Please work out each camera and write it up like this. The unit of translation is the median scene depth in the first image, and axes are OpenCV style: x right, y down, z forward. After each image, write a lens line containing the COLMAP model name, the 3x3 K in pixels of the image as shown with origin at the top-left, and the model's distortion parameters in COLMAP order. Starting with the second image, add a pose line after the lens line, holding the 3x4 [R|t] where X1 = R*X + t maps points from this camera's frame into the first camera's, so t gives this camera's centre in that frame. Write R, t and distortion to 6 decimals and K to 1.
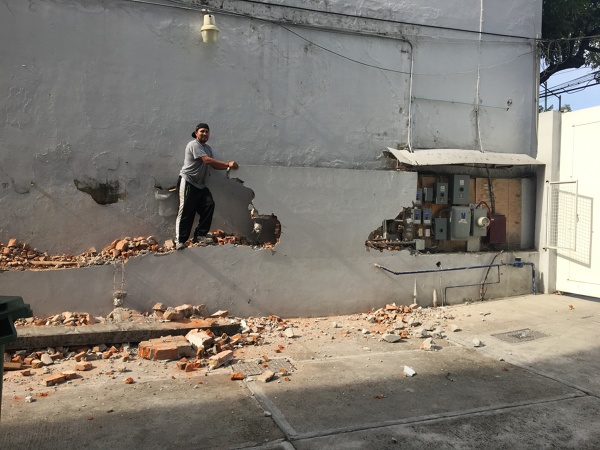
lens RADIAL K [[512.7, 0, 303.9], [0, 512.7, 227.0], [0, 0, 1]] dist [0.073816, -0.091246]
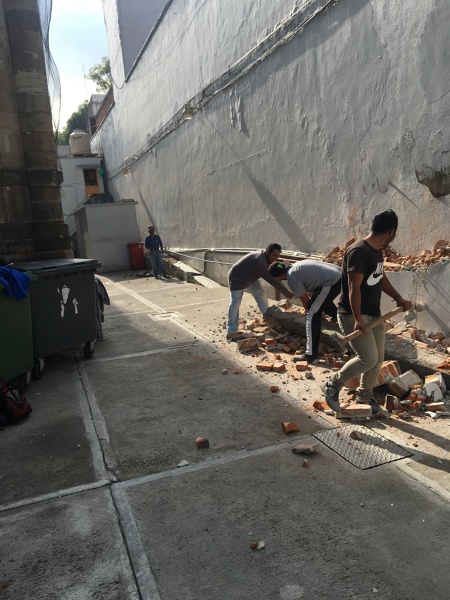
lens RADIAL K [[512.7, 0, 227.7], [0, 512.7, 297.6], [0, 0, 1]] dist [0.073816, -0.091246]
pose [[-0.007181, 0.142168, -0.989816, 0.484027], [0.042535, 0.988990, 0.141741, -0.018188], [0.999069, -0.041084, -0.013149, 0.723558]]
